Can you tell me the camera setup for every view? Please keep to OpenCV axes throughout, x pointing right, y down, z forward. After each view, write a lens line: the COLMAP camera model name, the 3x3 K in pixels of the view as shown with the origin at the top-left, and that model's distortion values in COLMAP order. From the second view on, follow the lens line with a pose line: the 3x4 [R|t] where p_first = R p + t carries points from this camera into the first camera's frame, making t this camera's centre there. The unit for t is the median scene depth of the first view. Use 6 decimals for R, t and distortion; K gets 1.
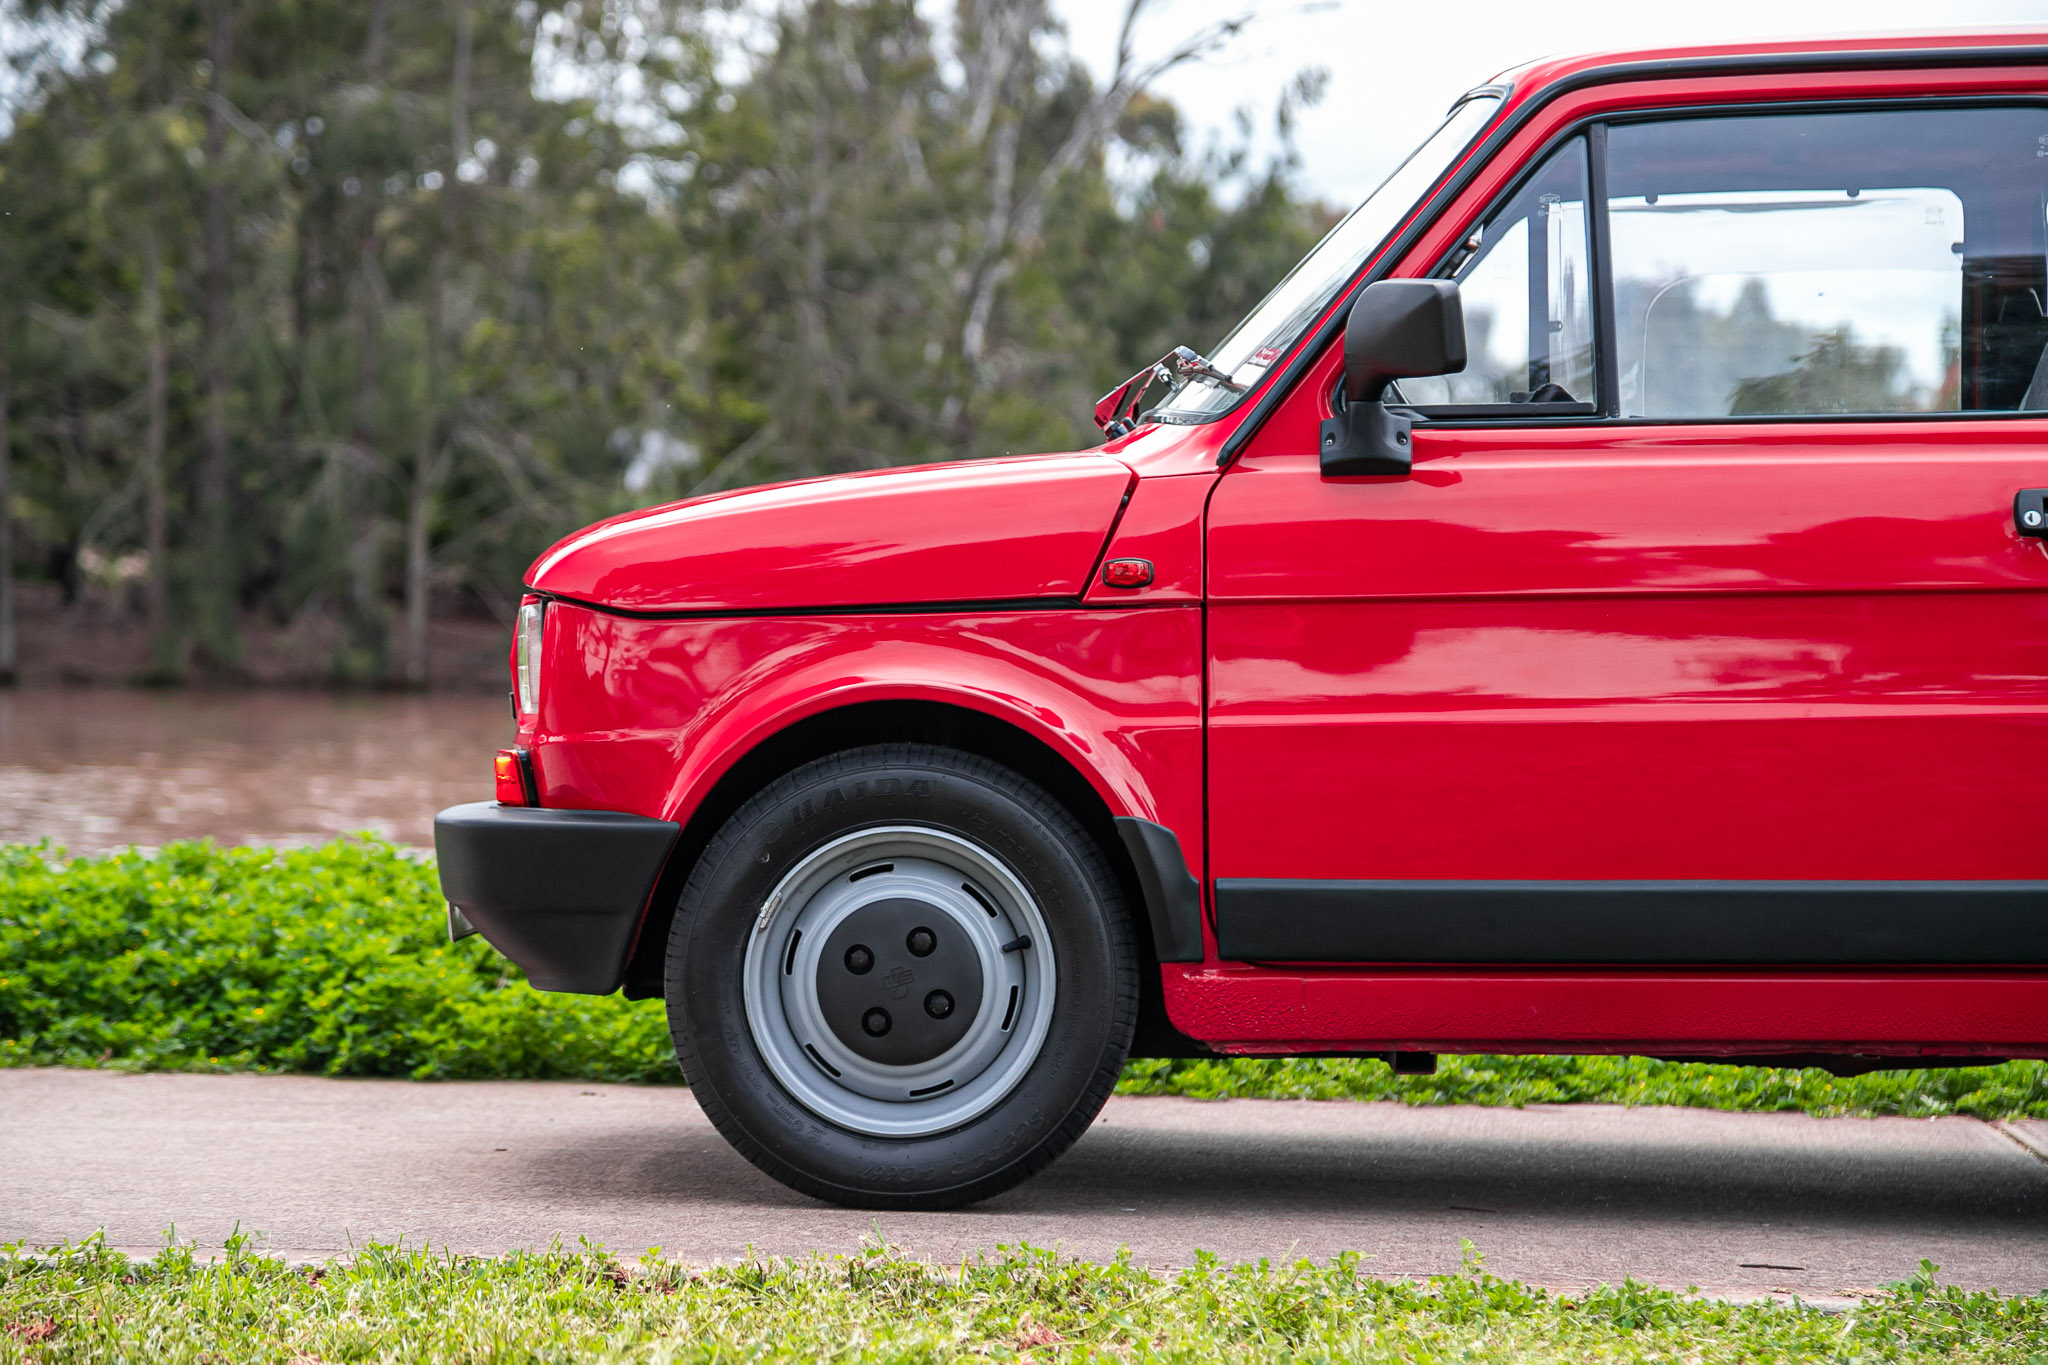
lens RADIAL K [[5994.9, 0, 1023.6], [0, 5994.9, 683.4], [0, 0, 1]] dist [0.412453, -0.598930]
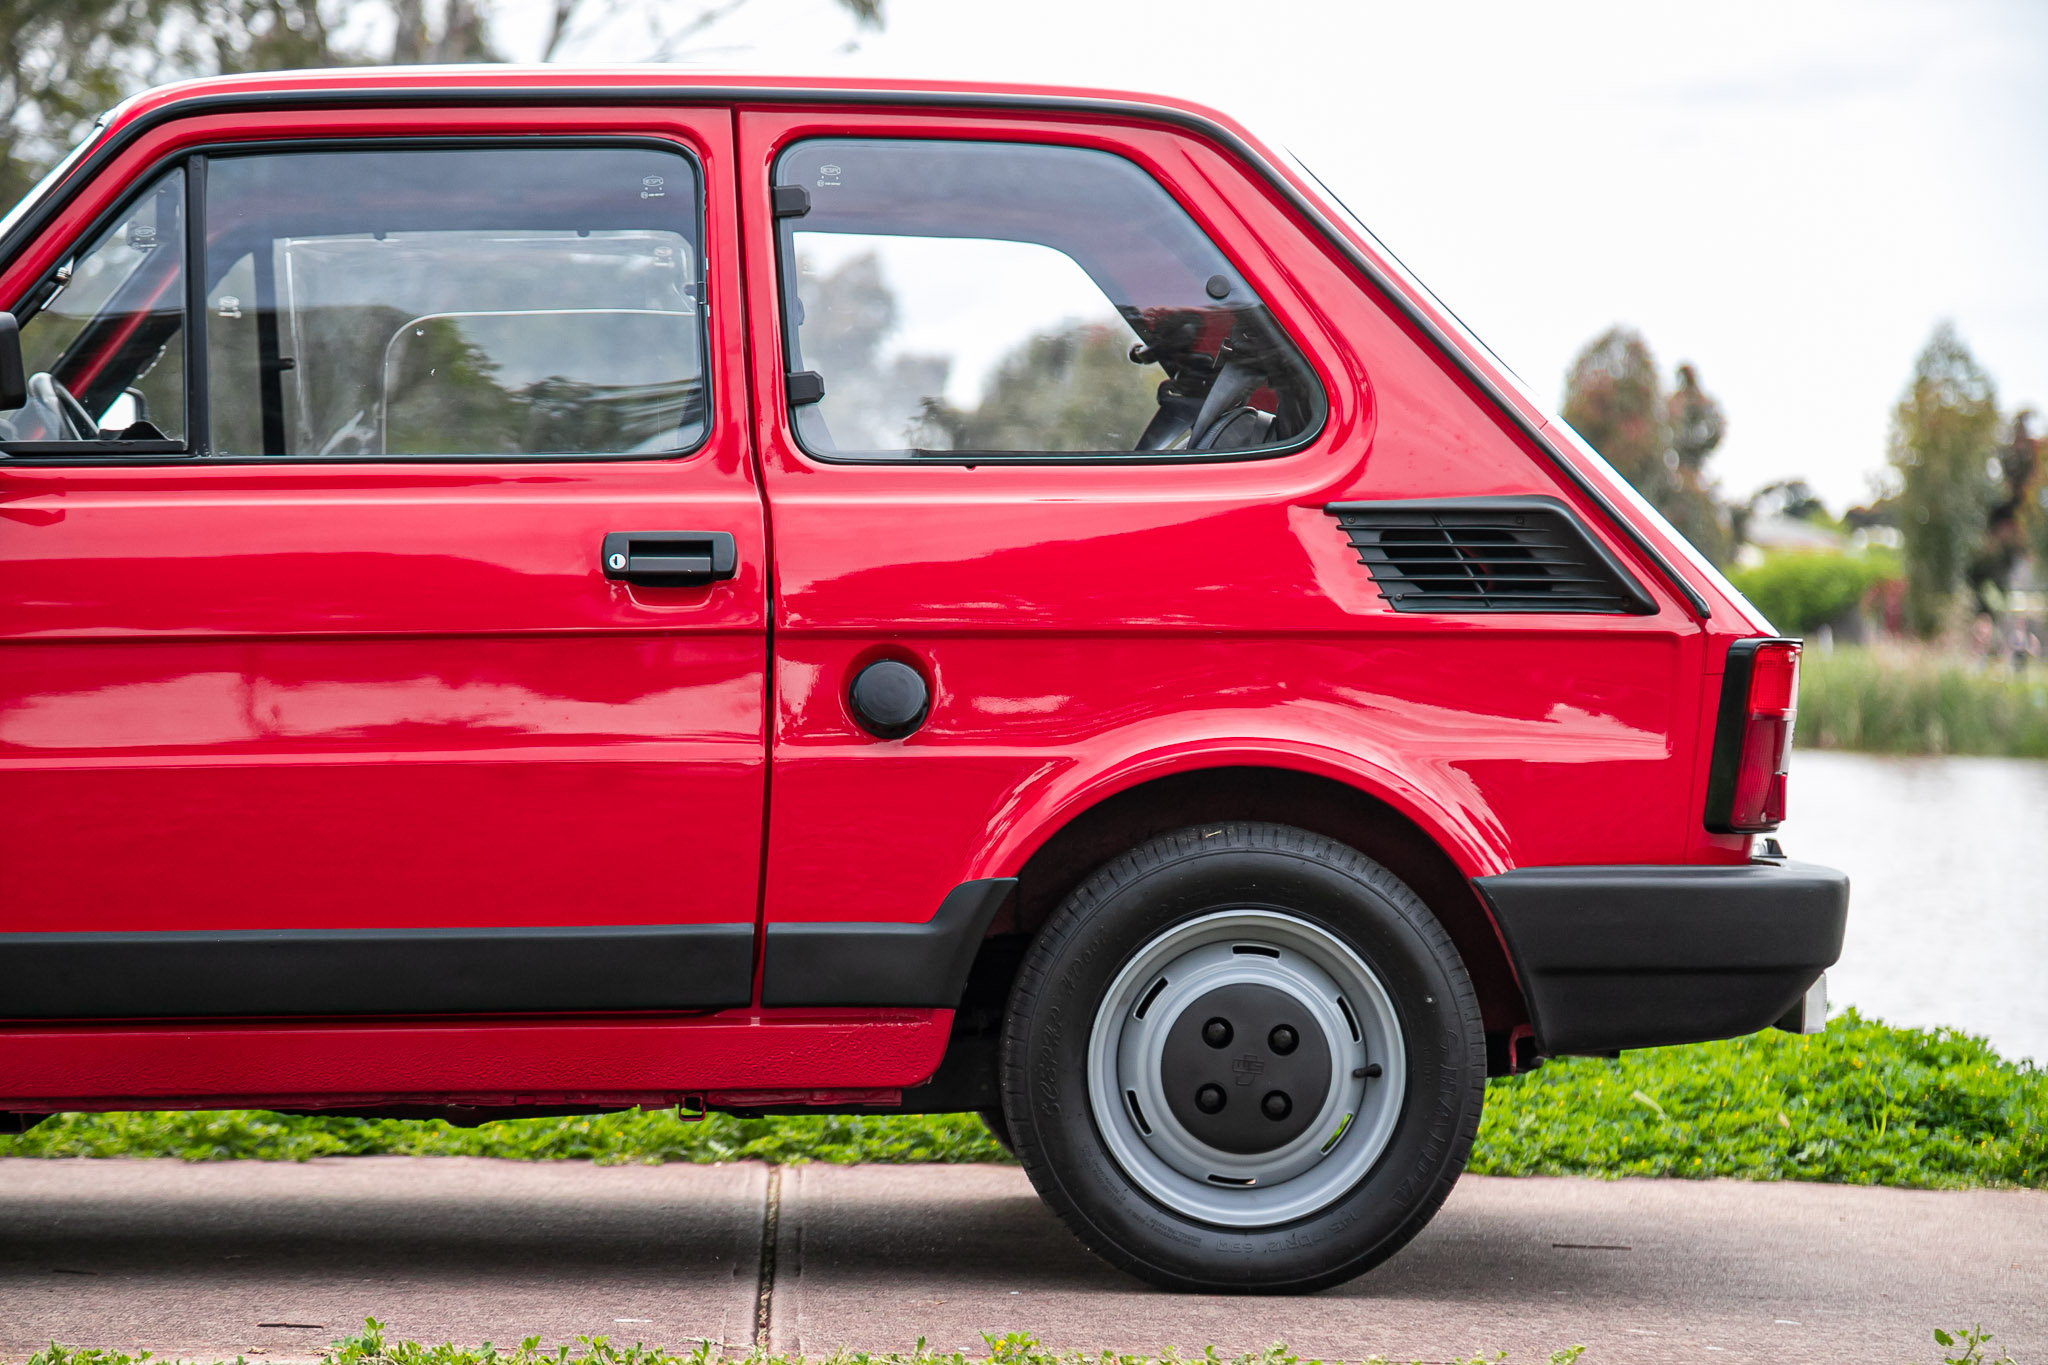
lens RADIAL K [[5994.9, 0, 1023.6], [0, 5994.9, 683.4], [0, 0, 1]] dist [0.412453, -0.598930]
pose [[0.996265, -0.001458, 0.086334, 0.114546], [0.002058, 0.999974, -0.006856, -0.000278], [-0.086322, 0.007008, 0.996243, 0.010572]]
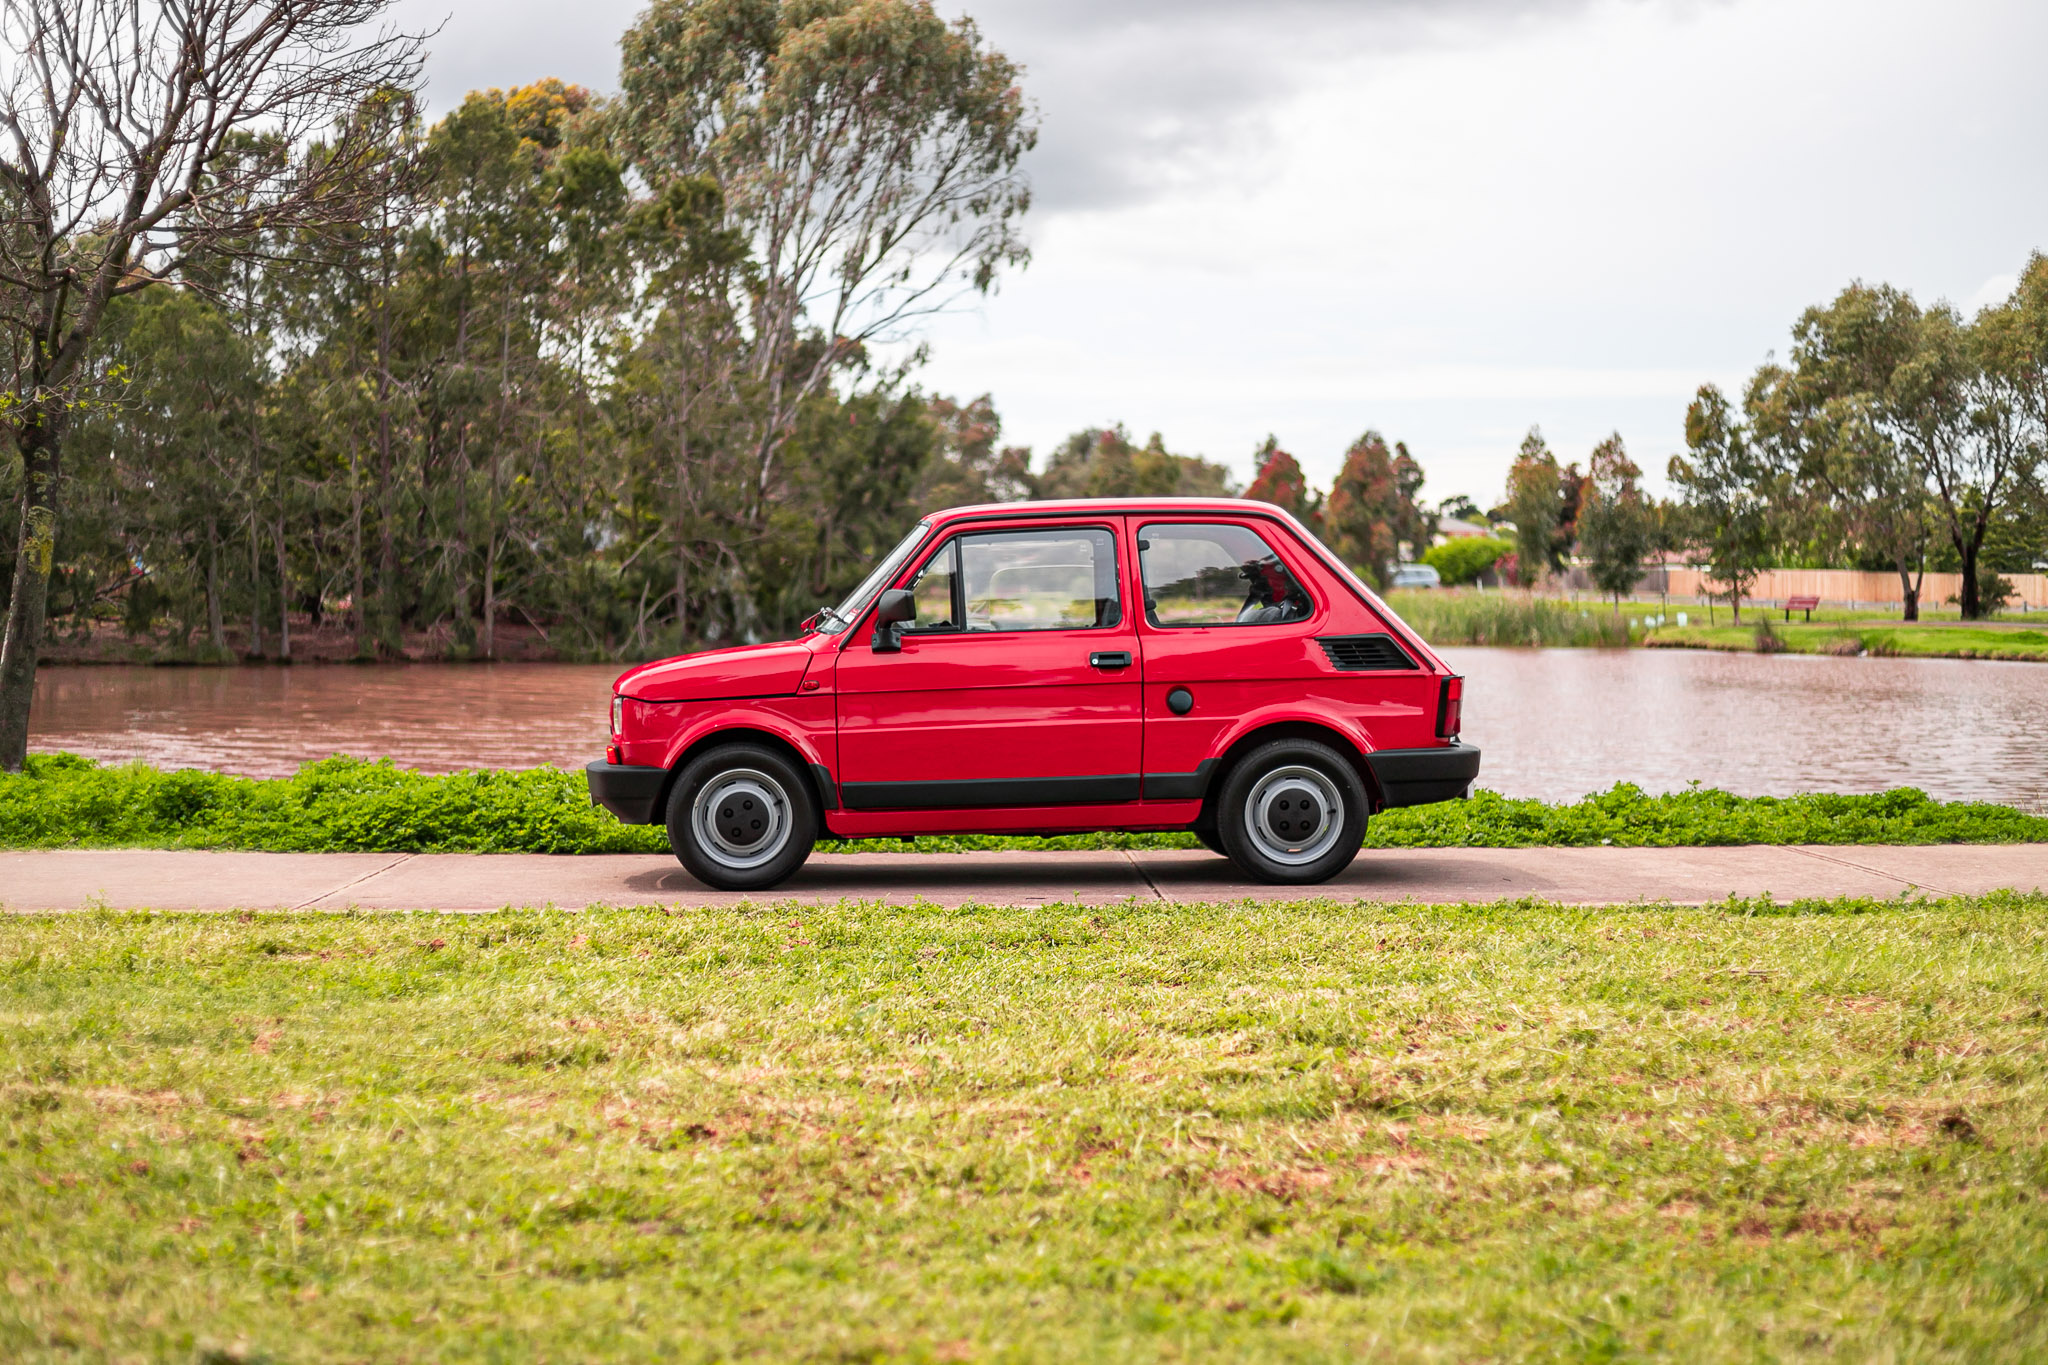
lens RADIAL K [[3116.8, 0, 1022.0], [0, 3116.8, 683.3], [0, 0, 1]] dist [-0.025679, -0.022522]
pose [[0.997051, -0.026146, 0.072150, 0.007564], [0.025092, 0.999565, 0.015478, -0.032653], [-0.072524, -0.013622, 0.997274, -0.488188]]
